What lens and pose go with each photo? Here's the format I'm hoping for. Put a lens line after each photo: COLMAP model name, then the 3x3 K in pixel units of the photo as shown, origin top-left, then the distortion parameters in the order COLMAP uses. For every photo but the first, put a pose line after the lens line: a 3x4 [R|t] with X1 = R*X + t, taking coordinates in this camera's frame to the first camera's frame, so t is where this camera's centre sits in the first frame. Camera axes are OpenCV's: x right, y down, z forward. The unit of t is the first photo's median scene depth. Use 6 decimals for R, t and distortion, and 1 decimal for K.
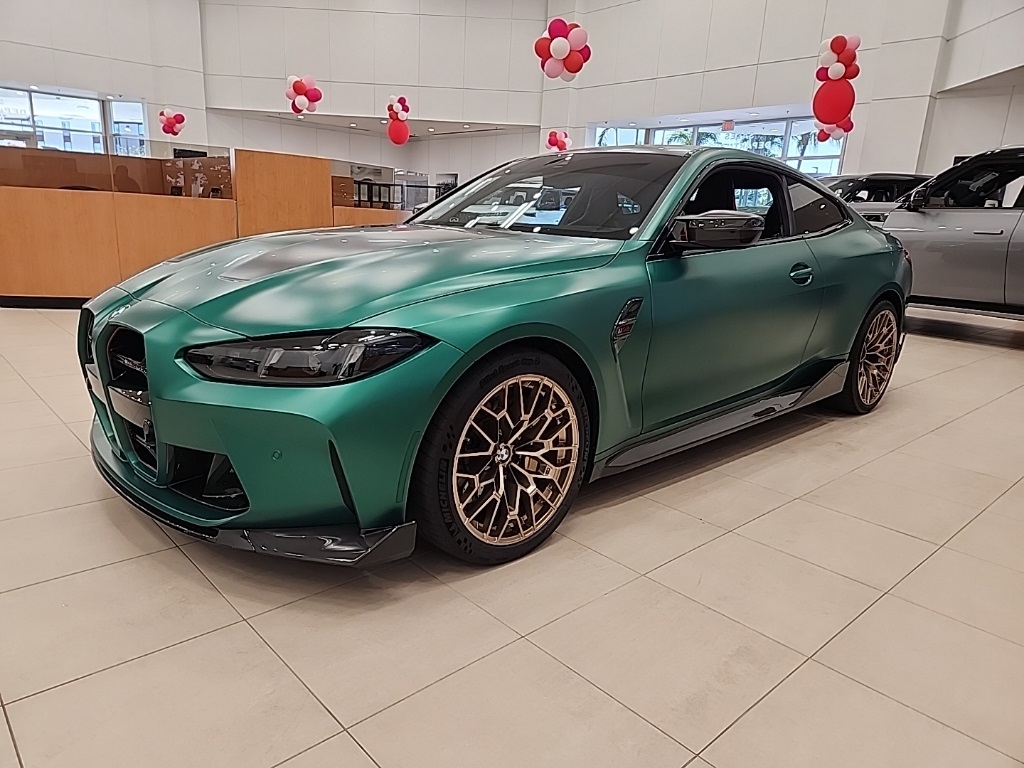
lens RADIAL K [[691.2, 0, 511.2], [0, 691.2, 396.3], [0, 0, 1]] dist [0.062876, -0.063523]
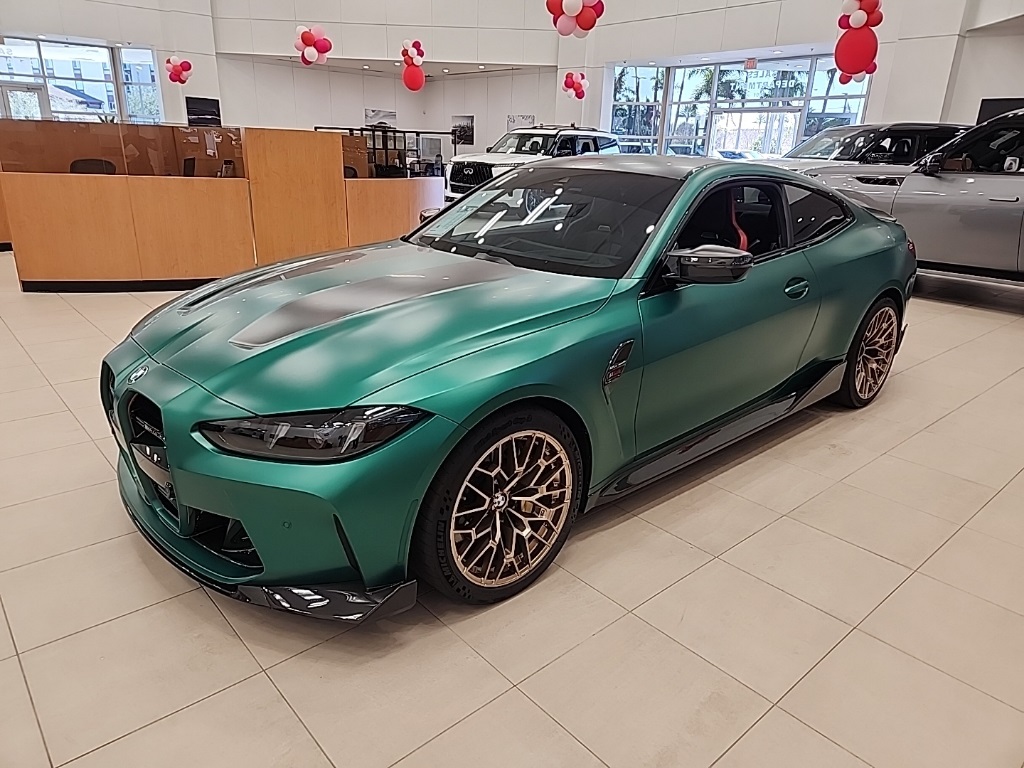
lens RADIAL K [[688.8, 0, 522.6], [0, 688.8, 385.2], [0, 0, 1]] dist [0.060250, -0.055267]
pose [[0.999815, -0.010467, -0.016145, 0.042350], [0.011678, 0.996977, 0.076810, -0.174045], [0.015292, -0.076985, 0.996915, -0.049821]]
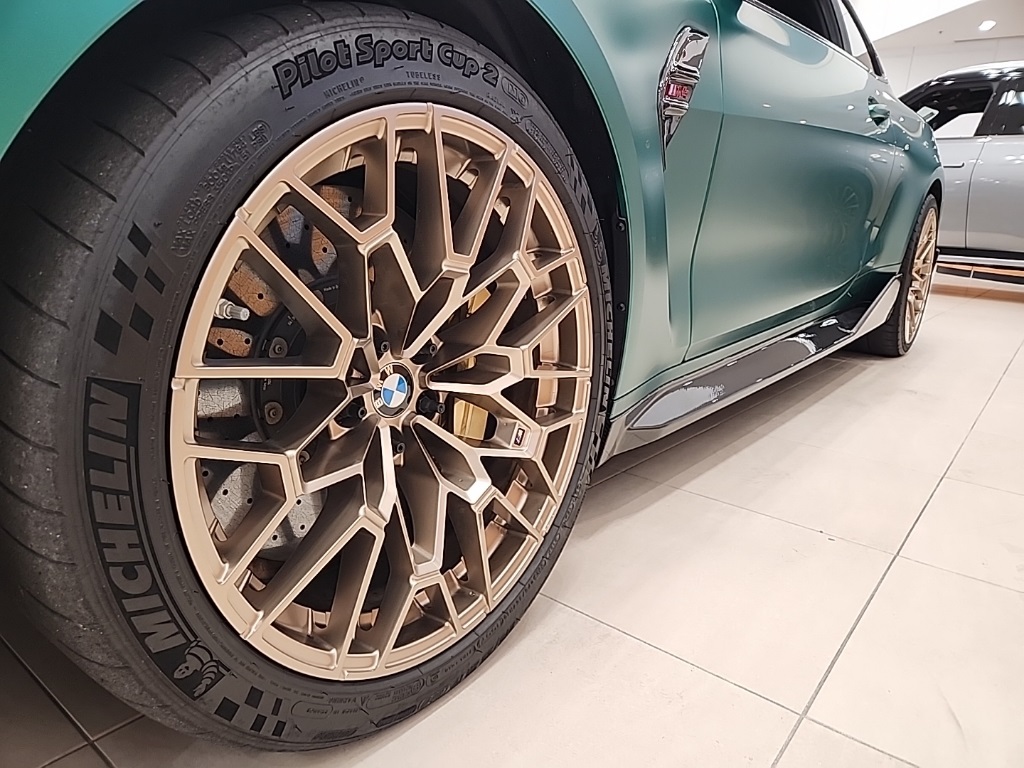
lens RADIAL K [[691.2, 0, 511.2], [0, 691.2, 396.3], [0, 0, 1]] dist [0.062876, -0.063523]
pose [[0.988820, -0.035635, 0.144794, -0.002546], [0.033843, 0.999317, 0.014822, 0.082797], [-0.145223, -0.009756, 0.989351, 0.654684]]
